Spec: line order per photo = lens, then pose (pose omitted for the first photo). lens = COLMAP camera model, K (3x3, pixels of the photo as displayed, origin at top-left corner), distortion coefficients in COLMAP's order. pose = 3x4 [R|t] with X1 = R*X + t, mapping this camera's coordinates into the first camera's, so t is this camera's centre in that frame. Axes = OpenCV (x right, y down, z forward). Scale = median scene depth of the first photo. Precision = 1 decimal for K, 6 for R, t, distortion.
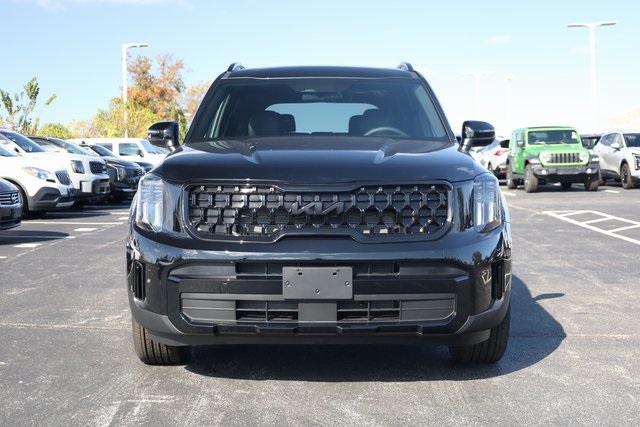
lens RADIAL K [[919.0, 0, 320.3], [0, 919.0, 214.7], [0, 0, 1]] dist [0.025847, 0.000000]
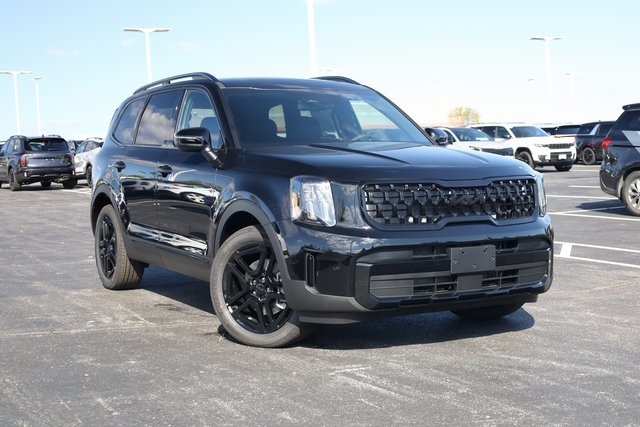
lens RADIAL K [[953.9, 0, 320.5], [0, 953.9, 215.5], [0, 0, 1]] dist [-0.014969, 0.000000]
pose [[0.850521, -0.038637, 0.524520, -0.855229], [0.040429, 0.999150, 0.008042, -0.004994], [-0.524385, 0.014366, 0.851360, -0.009310]]
